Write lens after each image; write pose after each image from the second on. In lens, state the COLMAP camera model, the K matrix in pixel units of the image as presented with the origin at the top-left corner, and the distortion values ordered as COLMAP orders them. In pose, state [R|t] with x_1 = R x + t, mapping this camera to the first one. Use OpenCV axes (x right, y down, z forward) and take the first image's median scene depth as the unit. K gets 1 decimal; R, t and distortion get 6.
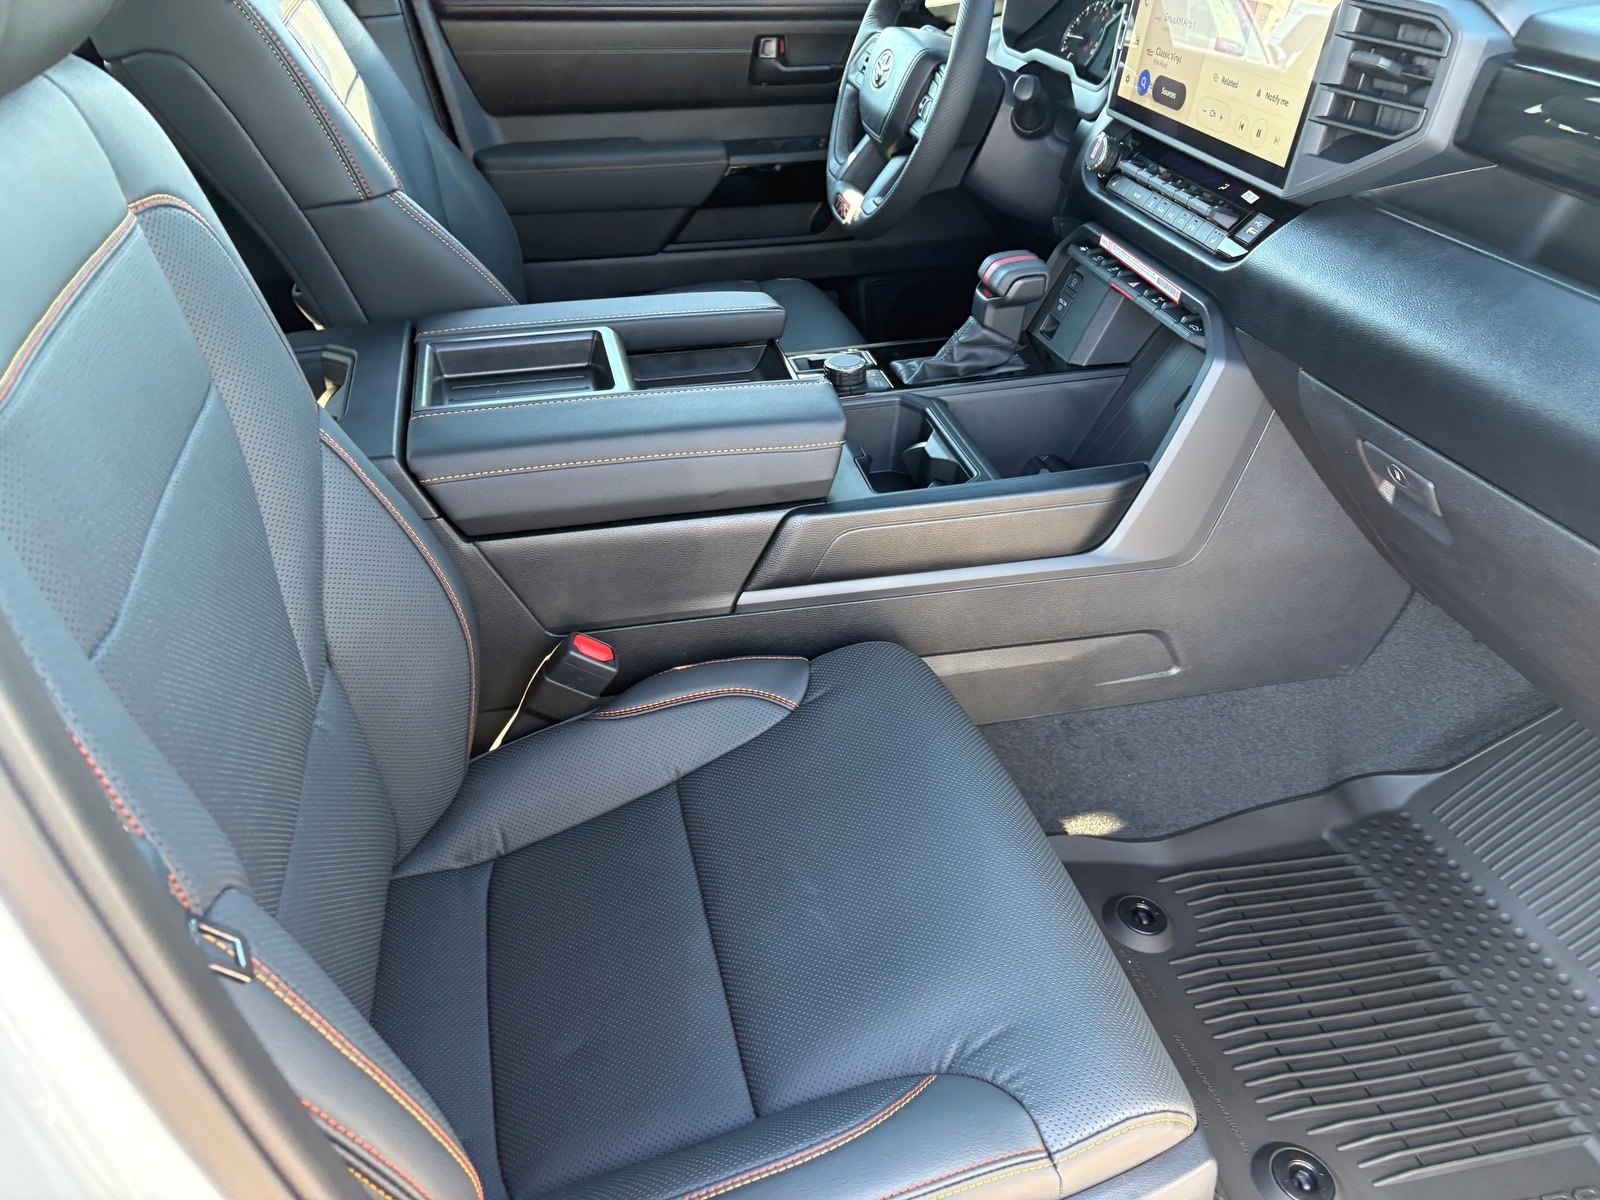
lens RADIAL K [[1277.0, 0, 800.0], [0, 1277.0, 600.0], [0, 0, 1]] dist [0.003814, 0.007249]
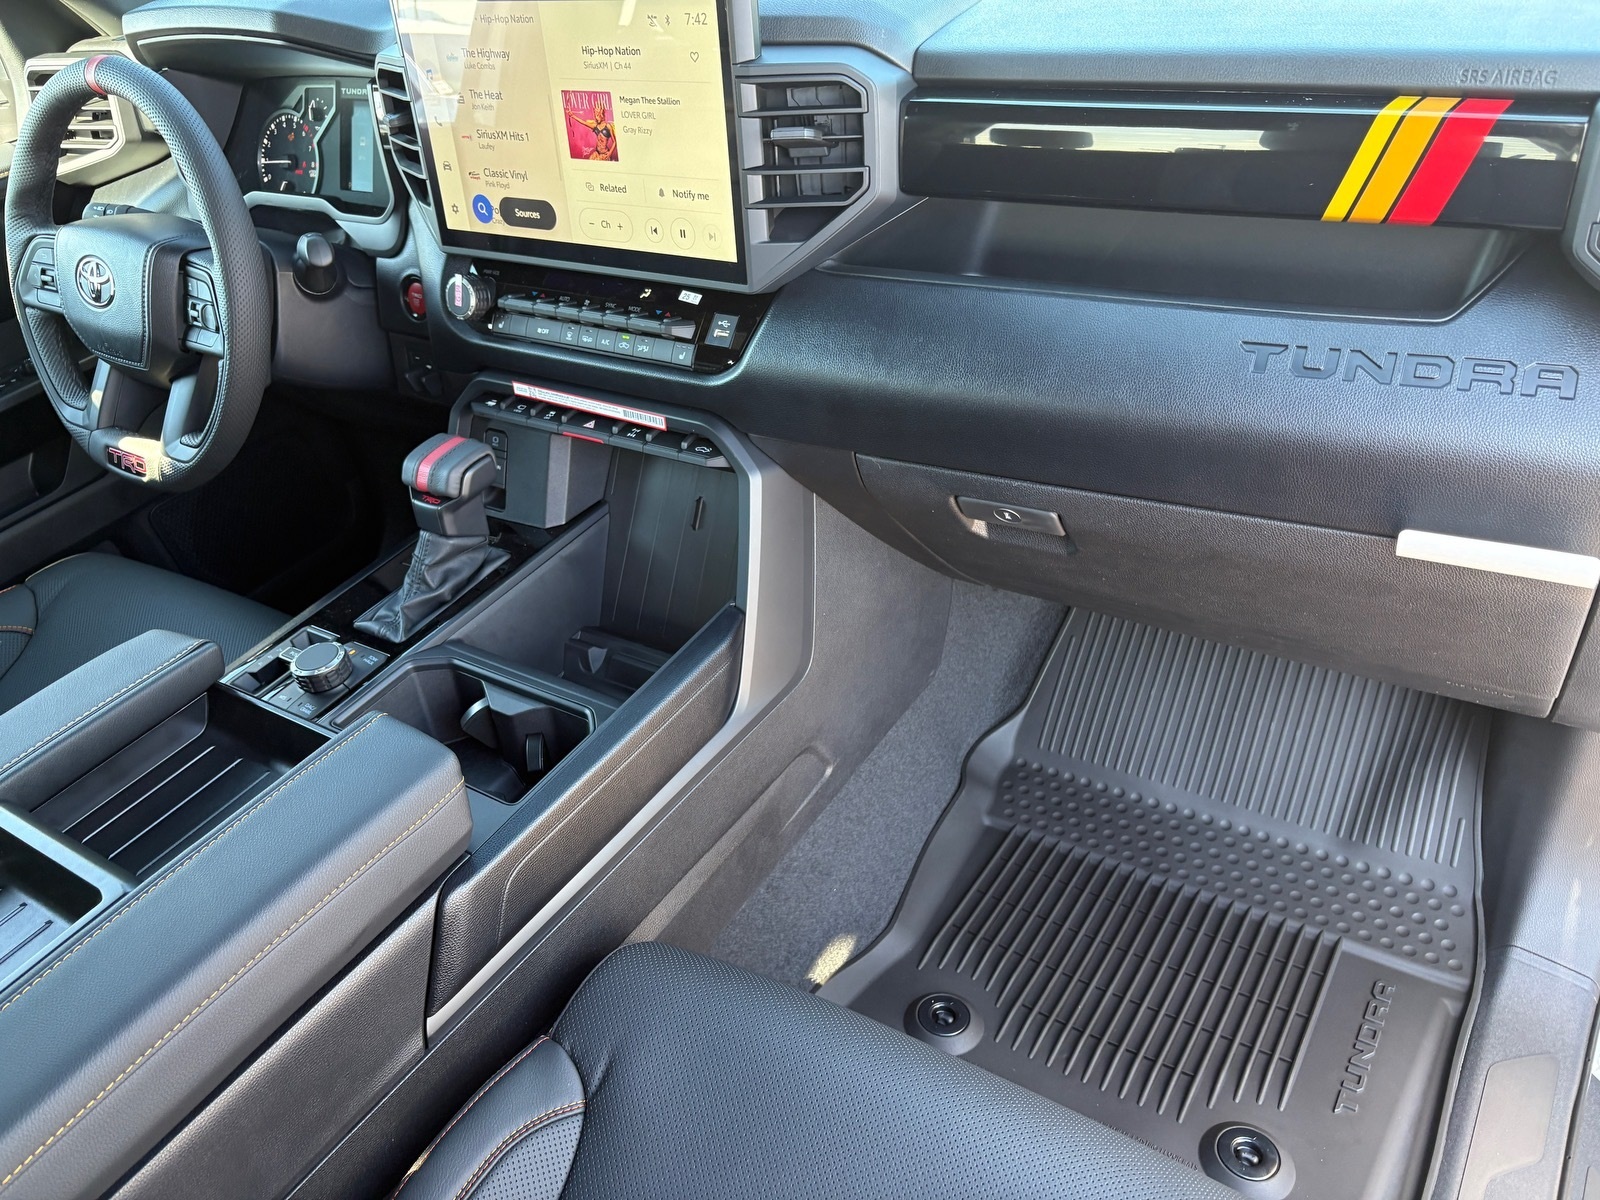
lens RADIAL K [[1240.1, 0, 800.0], [0, 1240.1, 600.0], [0, 0, 1]] dist [0.072012, -0.111068]
pose [[0.709676, -0.475176, 0.520160, -0.139161], [0.469532, 0.869443, 0.153651, -0.206242], [-0.525262, 0.135189, 0.840134, 0.222401]]
